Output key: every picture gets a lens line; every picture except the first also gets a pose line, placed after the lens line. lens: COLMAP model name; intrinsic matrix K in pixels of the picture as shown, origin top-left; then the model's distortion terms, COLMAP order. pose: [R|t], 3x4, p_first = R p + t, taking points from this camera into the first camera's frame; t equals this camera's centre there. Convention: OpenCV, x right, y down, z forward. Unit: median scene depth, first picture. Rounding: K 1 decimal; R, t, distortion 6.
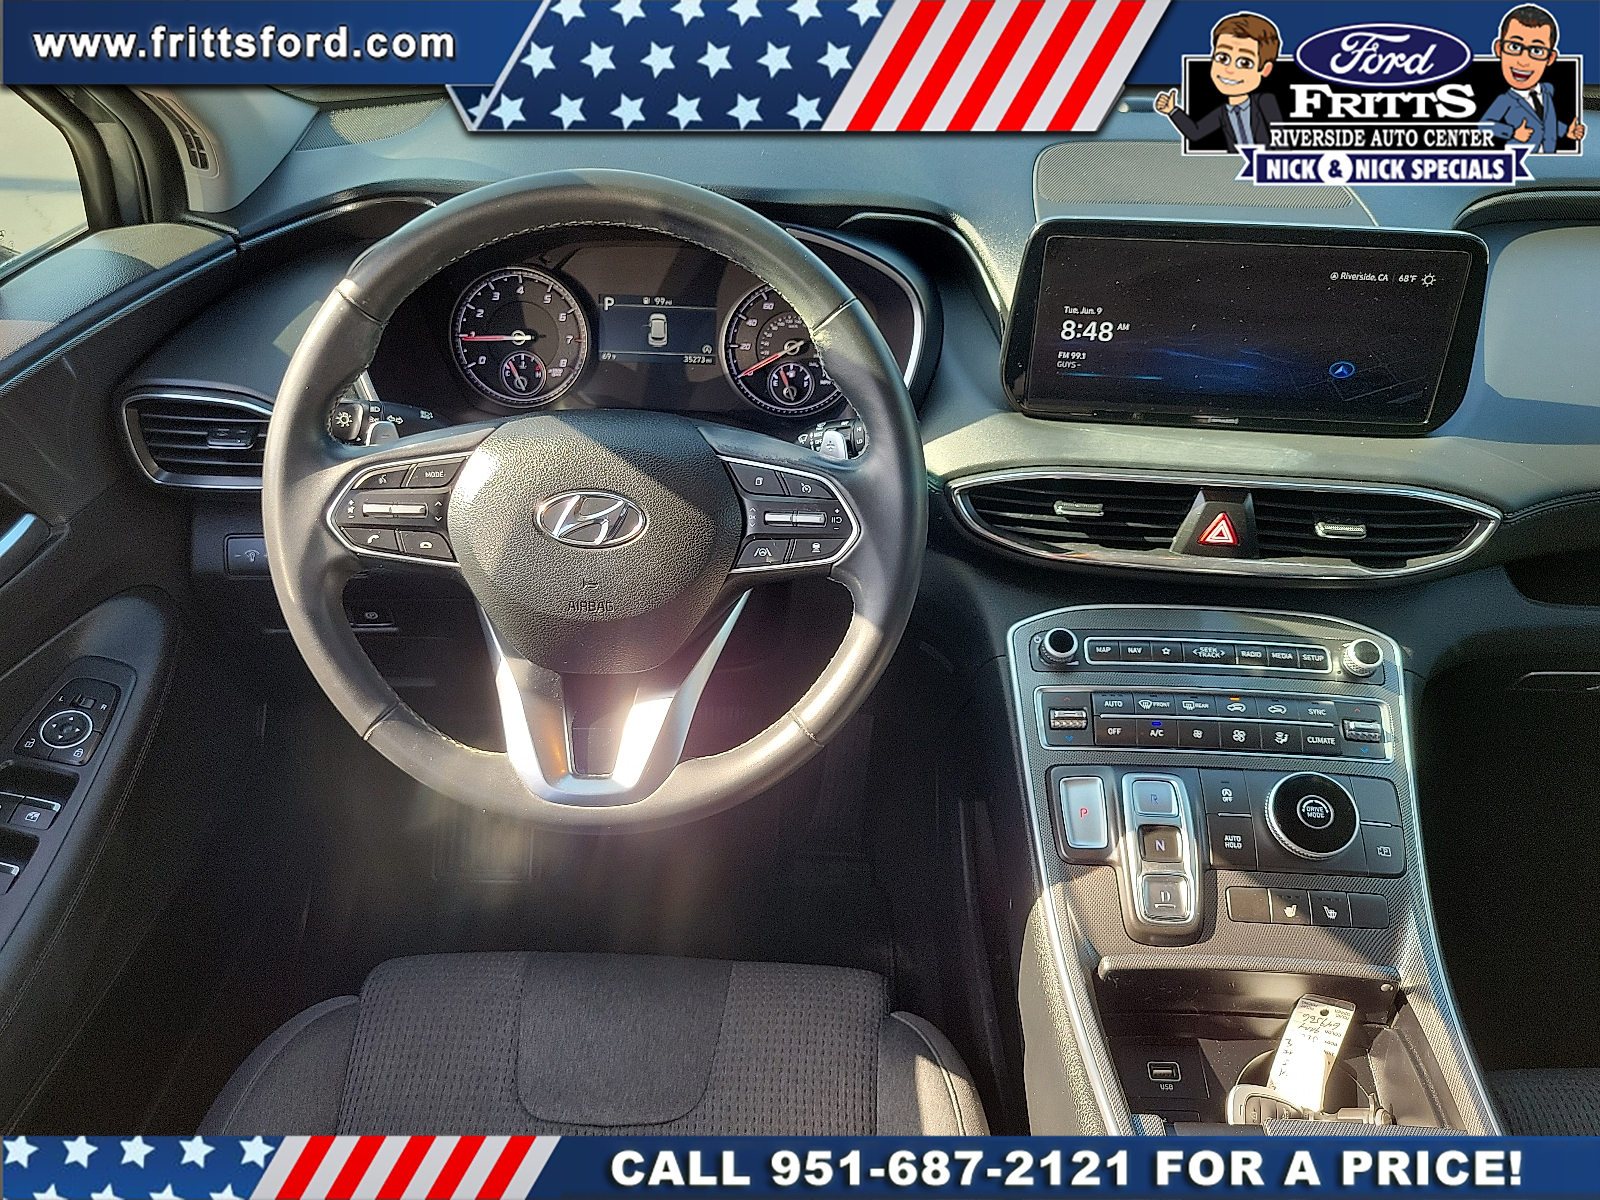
lens RADIAL K [[1376.5, 0, 800.0], [0, 1376.5, 600.0], [0, 0, 1]] dist [0.079242, -0.006222]
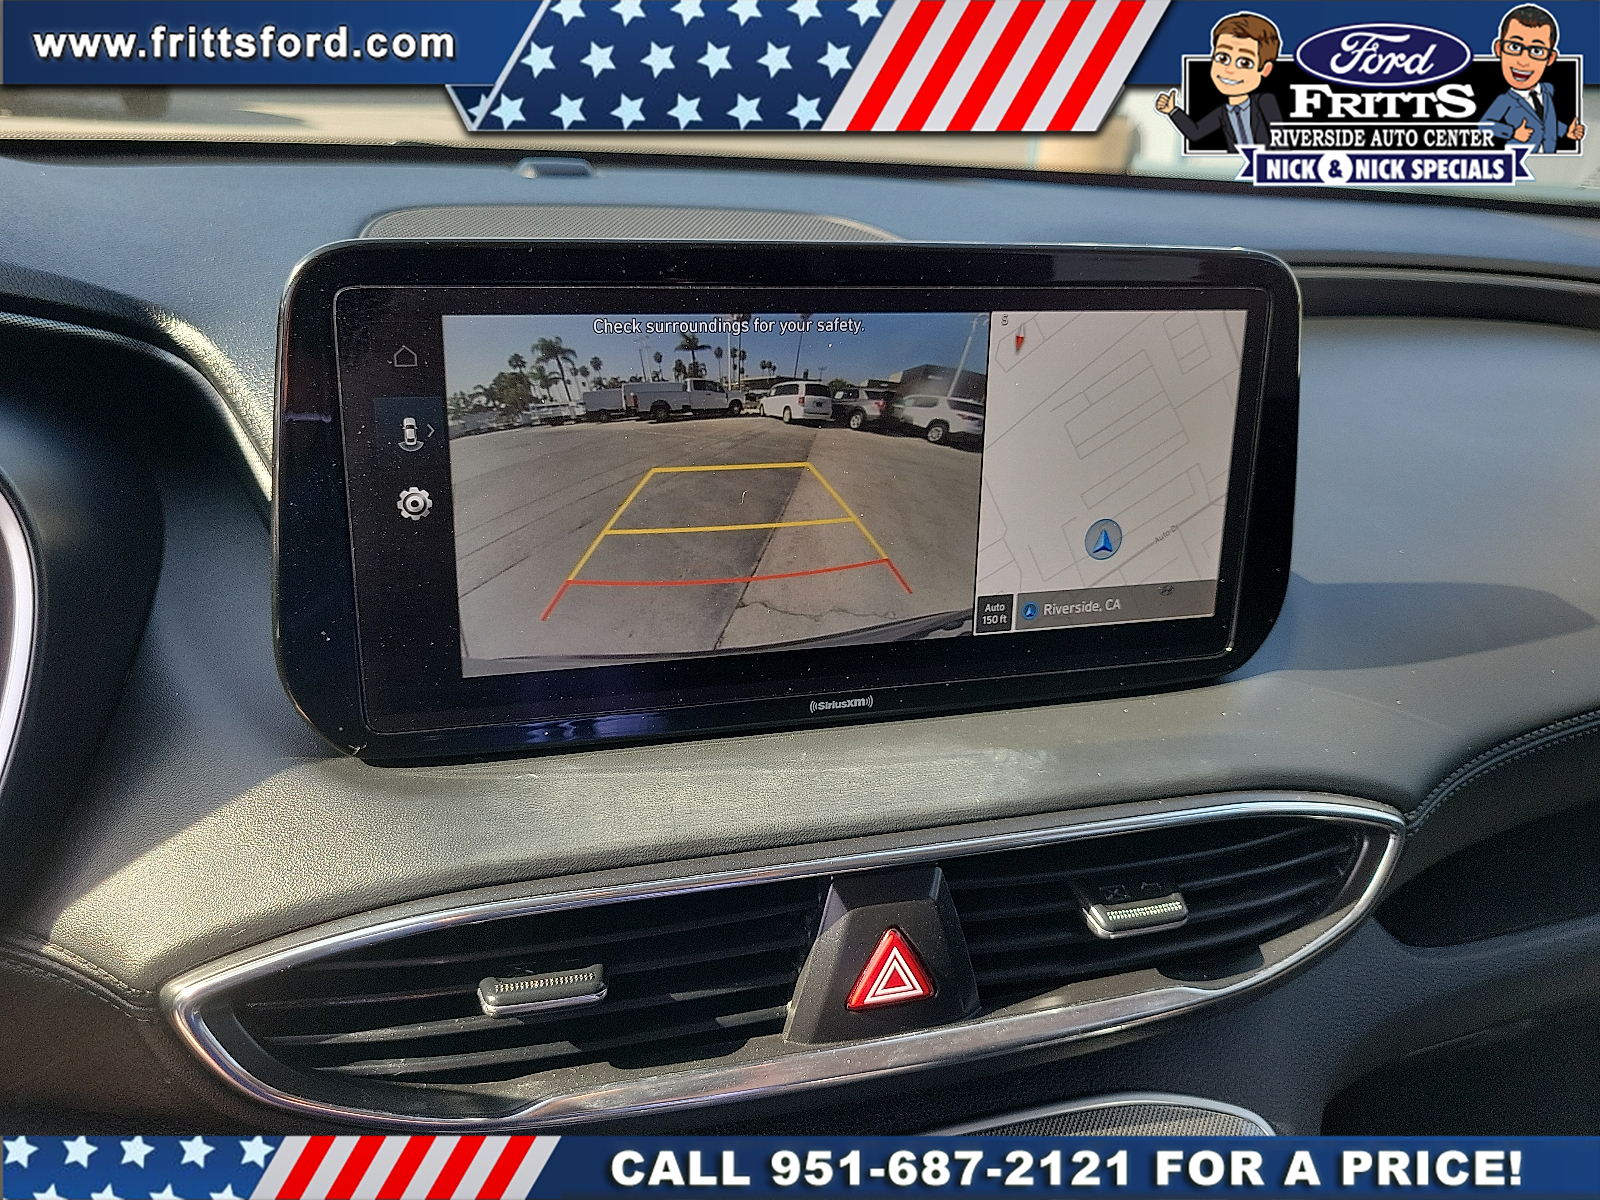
lens RADIAL K [[1279.7, 0, 800.0], [0, 1279.7, 600.0], [0, 0, 1]] dist [0.008603, -0.003846]
pose [[0.926598, -0.116322, 0.357610, 0.155533], [0.180737, 0.971677, -0.152241, -0.103846], [-0.329773, 0.205700, 0.921378, 0.638232]]
